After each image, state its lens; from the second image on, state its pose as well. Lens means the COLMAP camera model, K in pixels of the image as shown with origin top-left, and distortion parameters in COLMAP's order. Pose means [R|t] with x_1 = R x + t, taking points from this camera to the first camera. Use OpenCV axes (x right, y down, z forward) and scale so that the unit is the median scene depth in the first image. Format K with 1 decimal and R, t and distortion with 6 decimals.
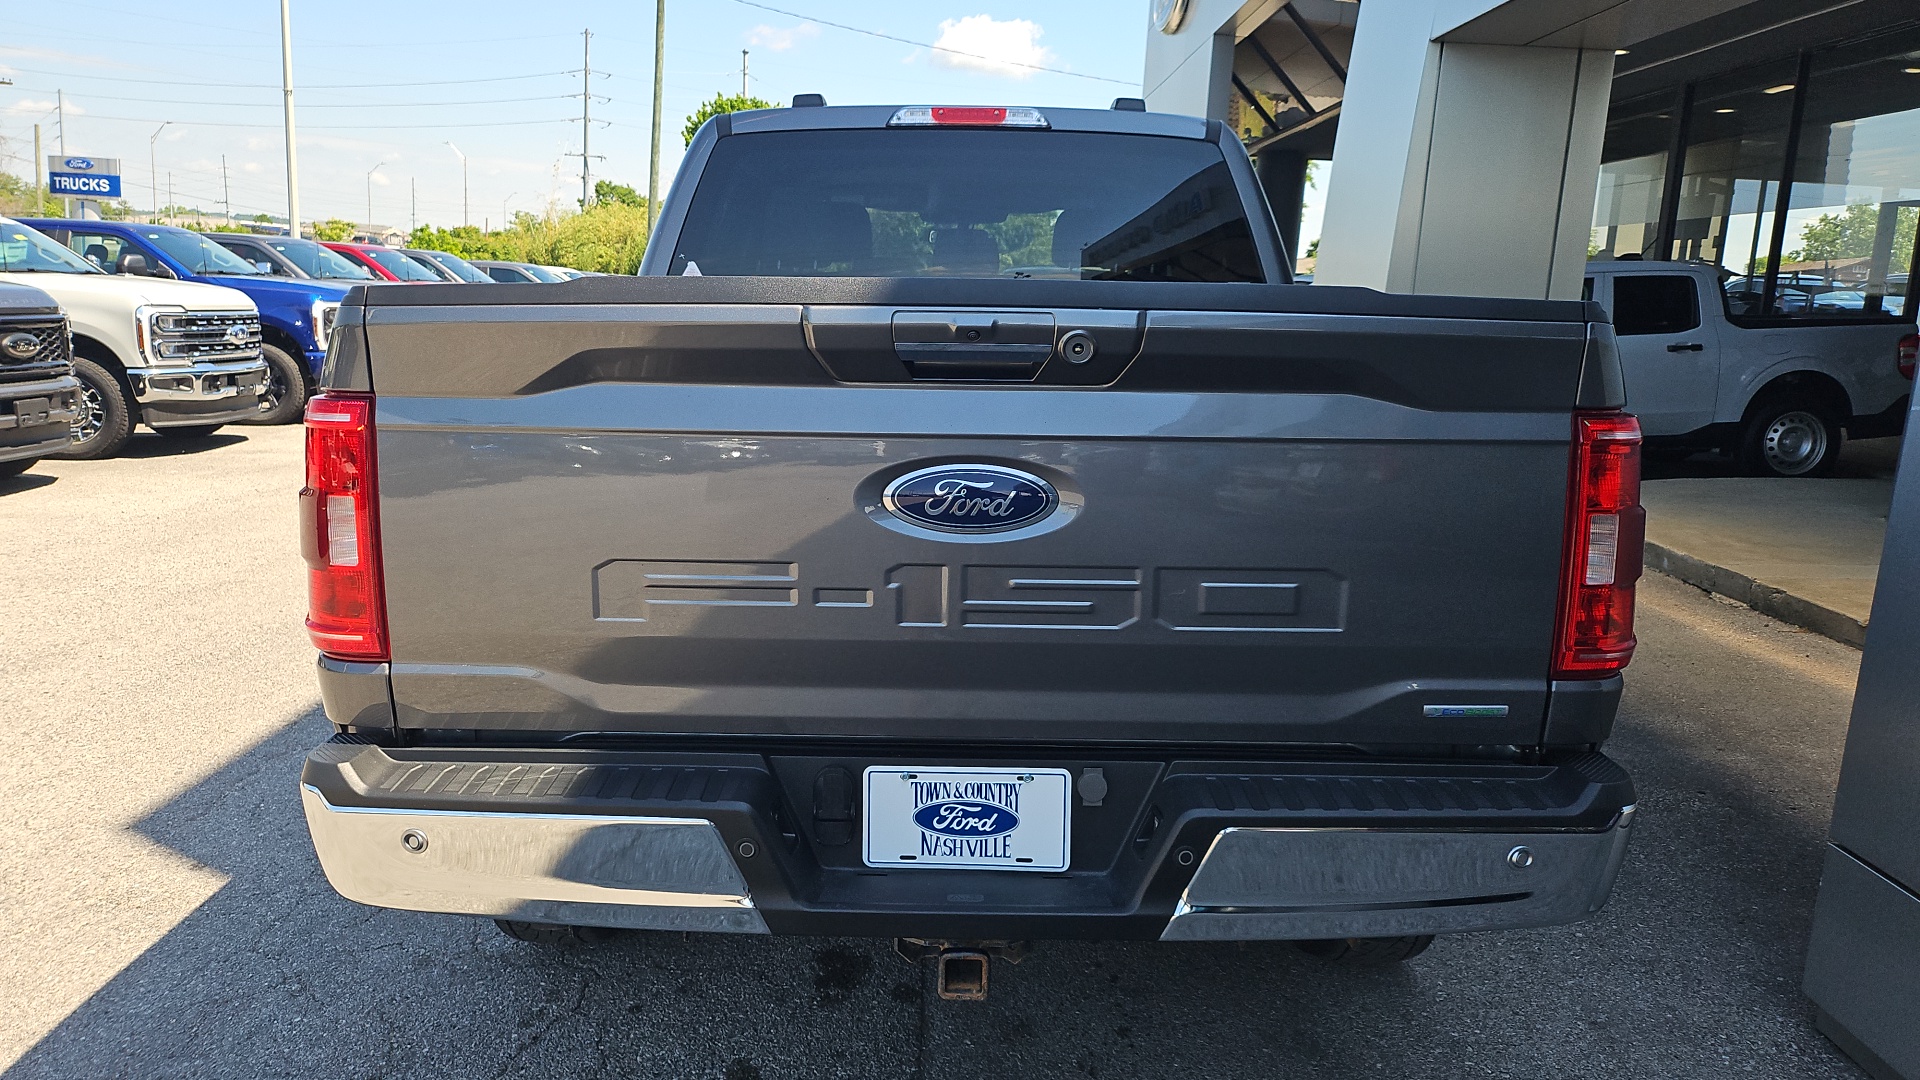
lens RADIAL K [[1354.9, 0, 960.0], [0, 1354.9, 540.0], [0, 0, 1]] dist [0.042134, -0.000399]
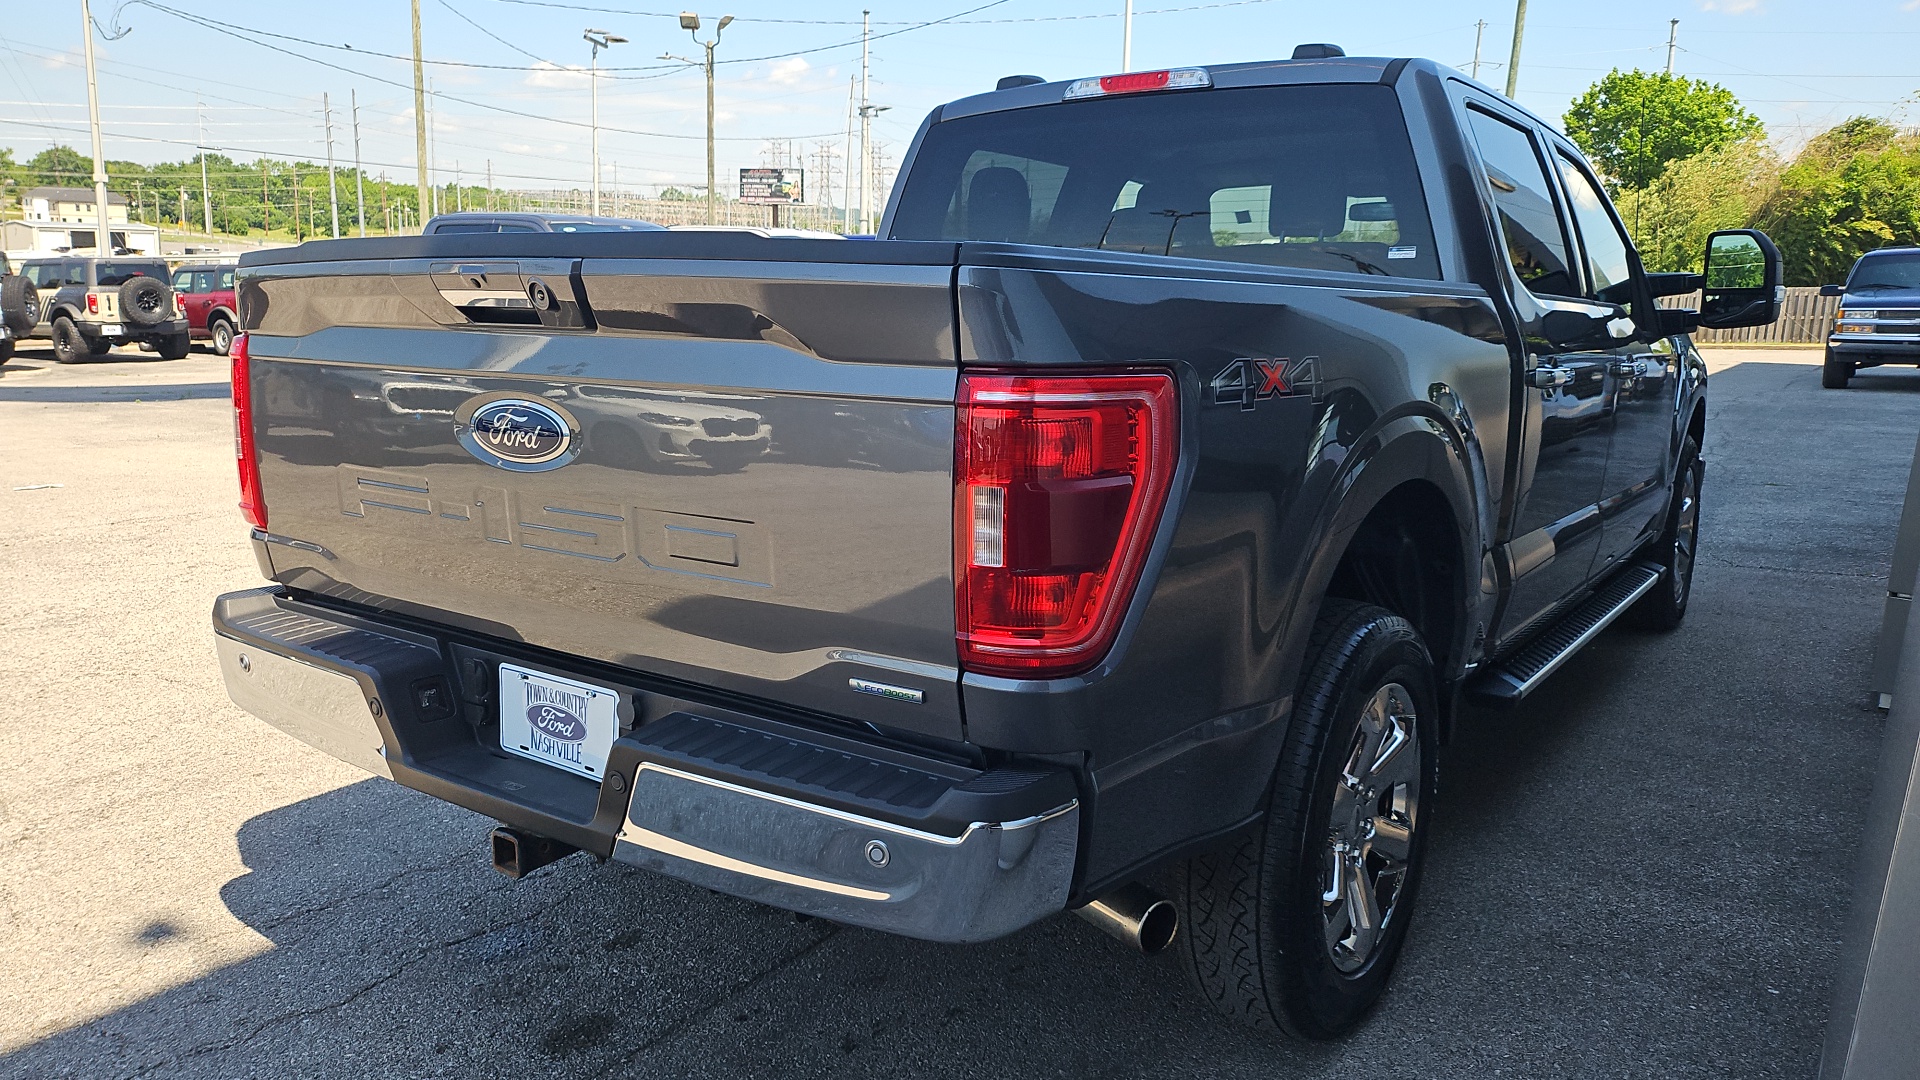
lens RADIAL K [[1375.6, 0, 960.0], [0, 1375.6, 540.0], [0, 0, 1]] dist [0.004649, -0.005782]
pose [[0.812290, 0.089922, -0.576280, 0.916122], [-0.091662, 0.995447, 0.026127, -0.004790], [0.576006, 0.031600, 0.816835, 0.258709]]
